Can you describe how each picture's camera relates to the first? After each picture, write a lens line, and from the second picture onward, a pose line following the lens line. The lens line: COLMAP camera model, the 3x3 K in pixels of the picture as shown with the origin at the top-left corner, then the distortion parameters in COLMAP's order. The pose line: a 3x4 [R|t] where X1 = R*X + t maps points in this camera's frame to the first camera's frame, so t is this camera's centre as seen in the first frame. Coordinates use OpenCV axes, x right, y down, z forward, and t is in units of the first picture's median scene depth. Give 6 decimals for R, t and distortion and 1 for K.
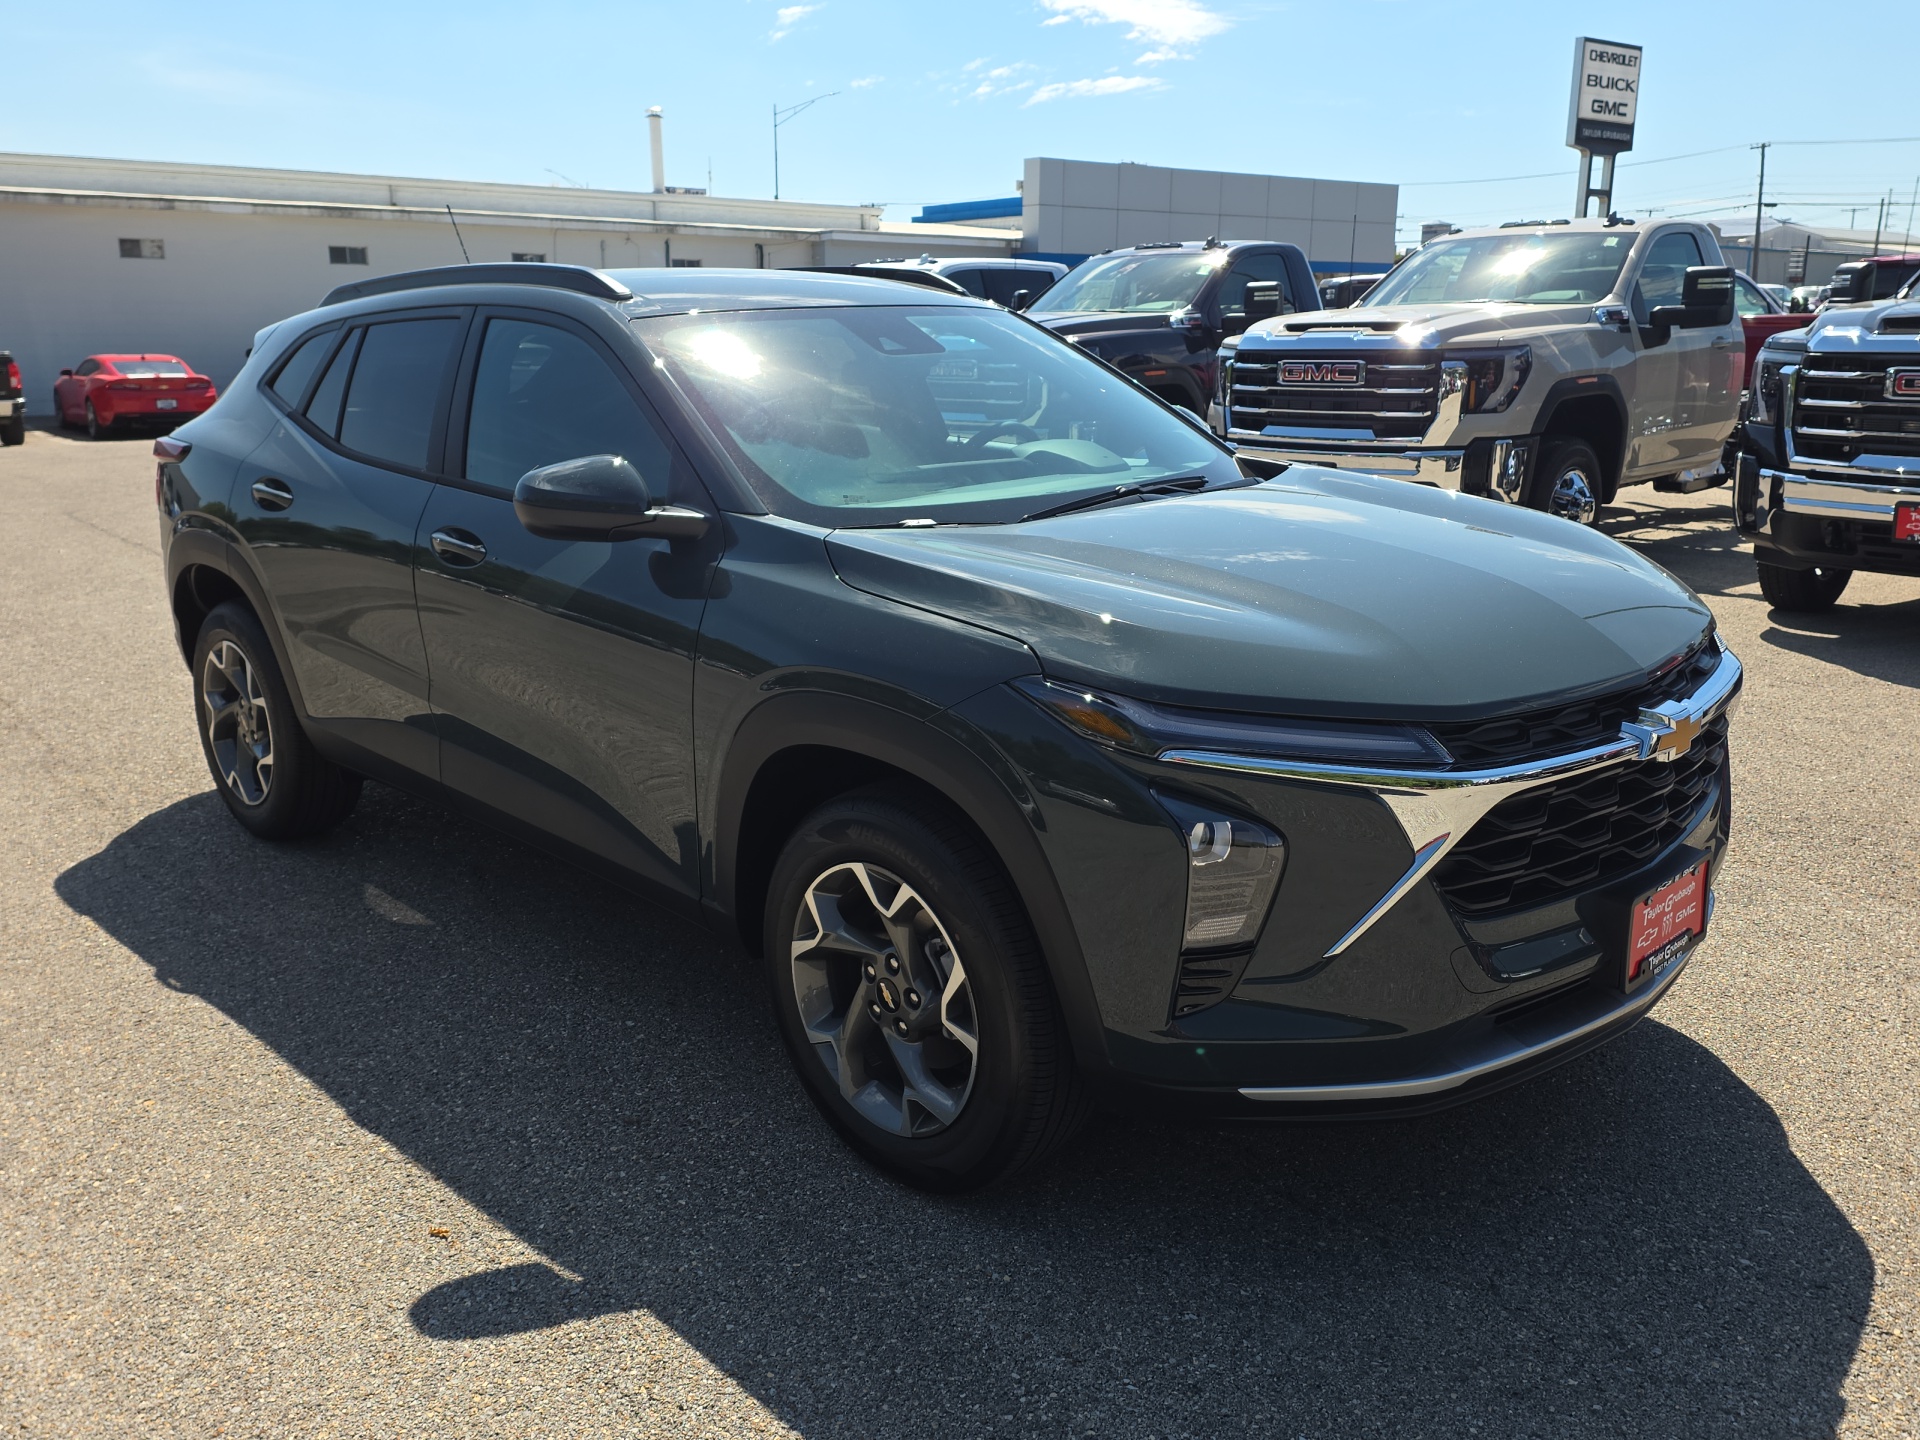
lens RADIAL K [[1594.9, 0, 969.0], [0, 1594.9, 716.5], [0, 0, 1]] dist [0.099428, -0.138327]
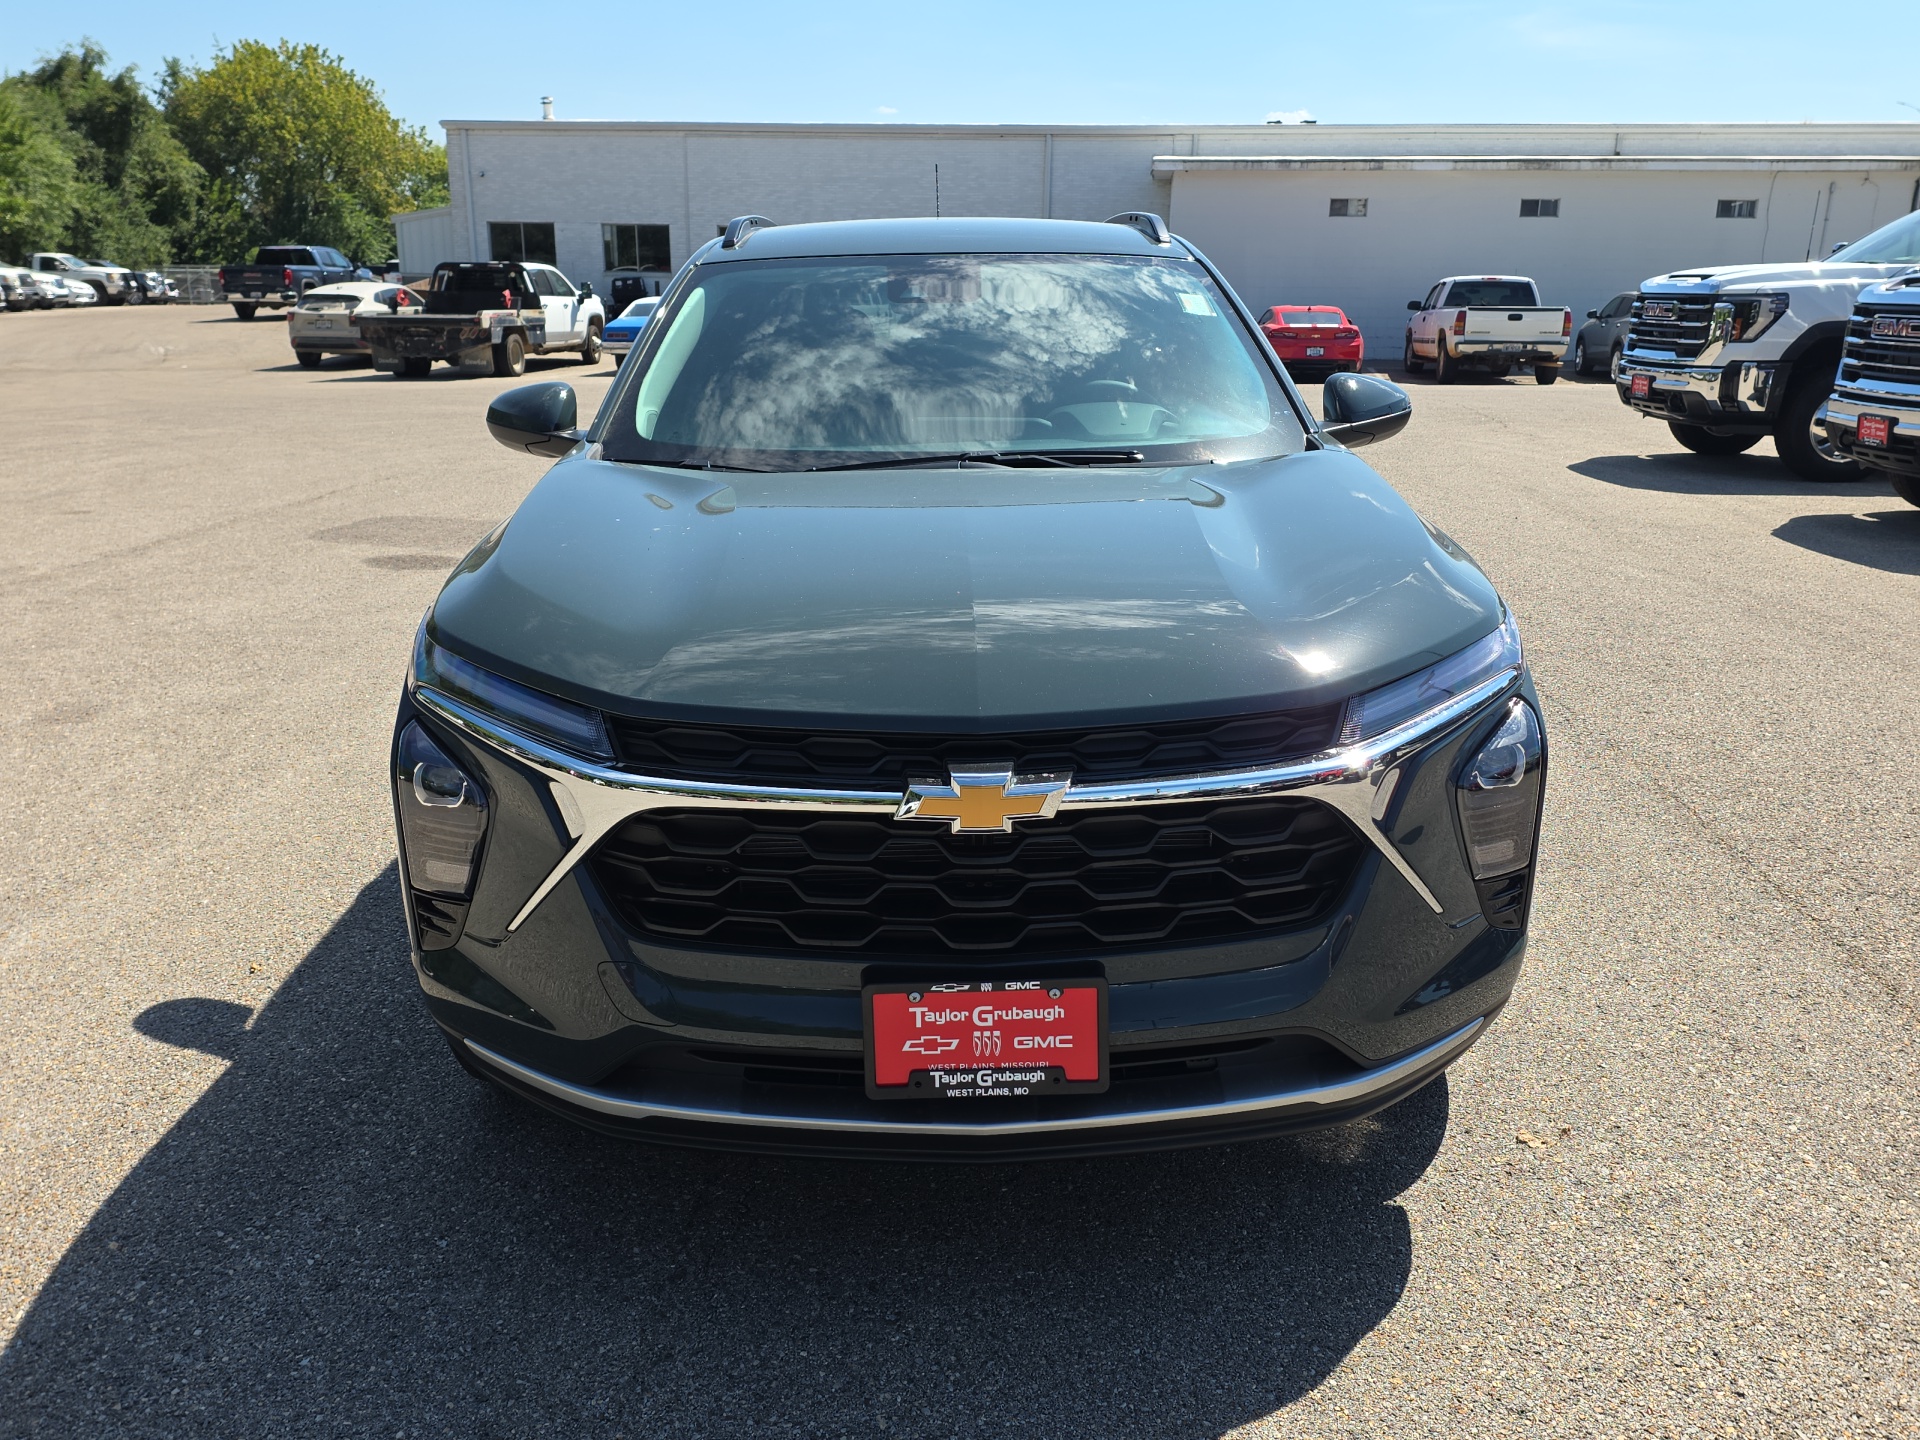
lens RADIAL K [[1594.9, 0, 969.0], [0, 1594.9, 716.5], [0, 0, 1]] dist [0.099428, -0.138327]
pose [[0.726761, 0.188661, -0.660474, 0.264626], [-0.170964, 0.980965, 0.092085, -0.028492], [0.665274, 0.045993, 0.745181, 0.117837]]
